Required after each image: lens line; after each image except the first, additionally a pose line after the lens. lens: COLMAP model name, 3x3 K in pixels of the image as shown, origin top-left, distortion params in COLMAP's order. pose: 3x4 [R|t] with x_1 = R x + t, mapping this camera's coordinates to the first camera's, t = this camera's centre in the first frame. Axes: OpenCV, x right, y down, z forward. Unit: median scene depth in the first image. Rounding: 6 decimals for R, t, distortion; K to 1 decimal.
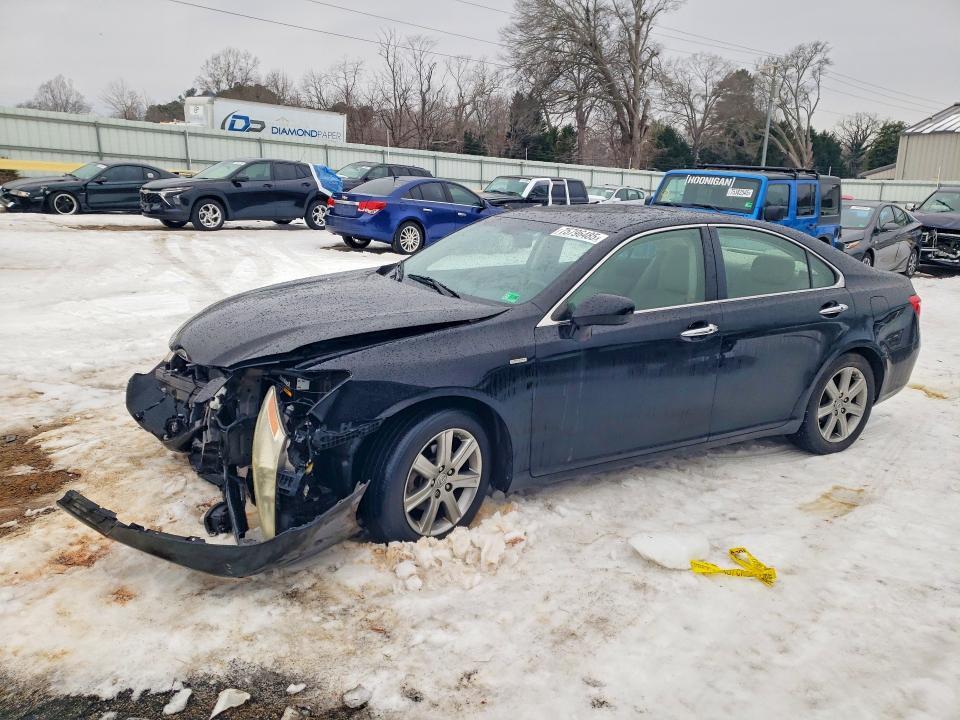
lens RADIAL K [[744.1, 0, 480.0], [0, 744.1, 360.0], [0, 0, 1]] dist [0.022648, -0.003325]
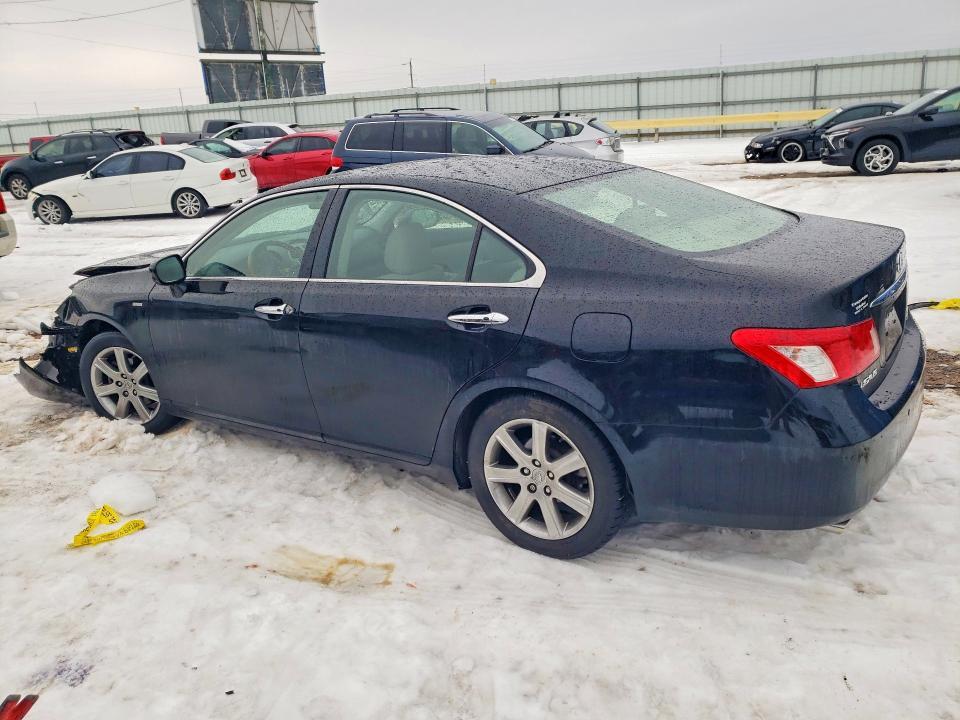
lens RADIAL K [[744.1, 0, 480.0], [0, 744.1, 360.0], [0, 0, 1]] dist [0.022648, -0.003325]
pose [[0.412680, 0.197137, -0.889288, 1.078373], [-0.130611, 0.979017, 0.156417, -0.135995], [0.901463, 0.051601, 0.429769, 0.760772]]
